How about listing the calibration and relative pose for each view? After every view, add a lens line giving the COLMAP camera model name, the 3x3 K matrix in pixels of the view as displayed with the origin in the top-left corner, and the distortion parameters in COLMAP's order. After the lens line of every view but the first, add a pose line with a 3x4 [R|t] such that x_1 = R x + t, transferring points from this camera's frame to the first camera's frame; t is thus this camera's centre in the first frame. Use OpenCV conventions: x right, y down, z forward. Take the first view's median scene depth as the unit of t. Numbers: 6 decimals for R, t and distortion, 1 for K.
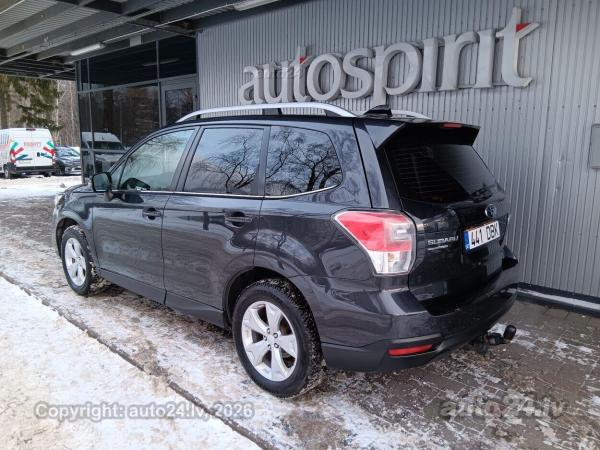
lens RADIAL K [[463.8, 0, 299.9], [0, 463.8, 223.4], [0, 0, 1]] dist [0.012852, -0.021019]
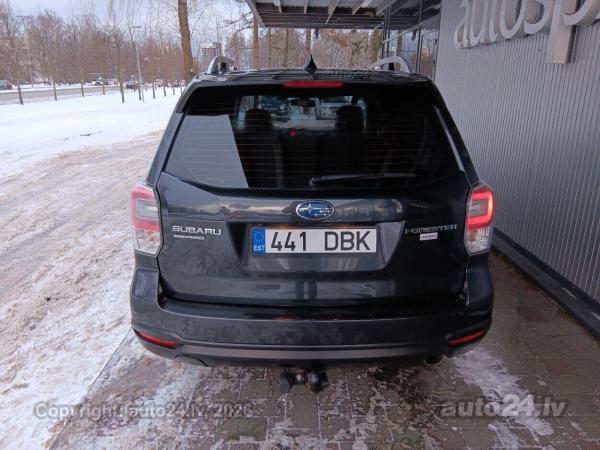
lens RADIAL K [[463.8, 0, 300.4], [0, 463.8, 224.7], [0, 0, 1]] dist [0.012852, -0.021019]
pose [[0.661556, 0.207757, -0.720542, 0.722440], [-0.121584, 0.977859, 0.170320, -0.095928], [0.739974, -0.025069, 0.672168, 0.413117]]
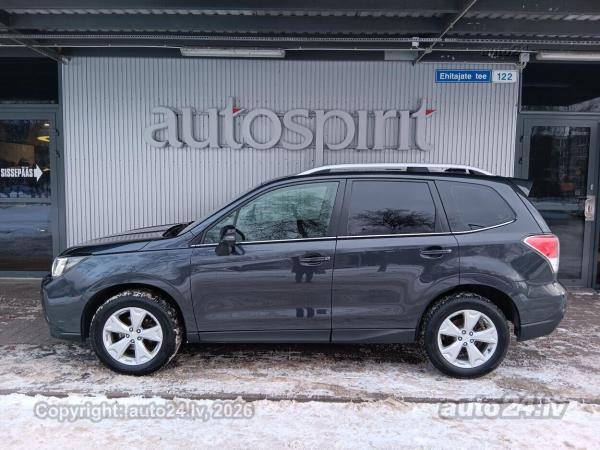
lens RADIAL K [[463.8, 0, 280.7], [0, 463.8, 230.5], [0, 0, 1]] dist [0.012852, -0.021019]
pose [[0.746359, -0.074632, 0.661345, -1.110447], [0.115226, 0.993177, -0.017959, -0.081263], [-0.655493, 0.089608, 0.749866, 0.256607]]
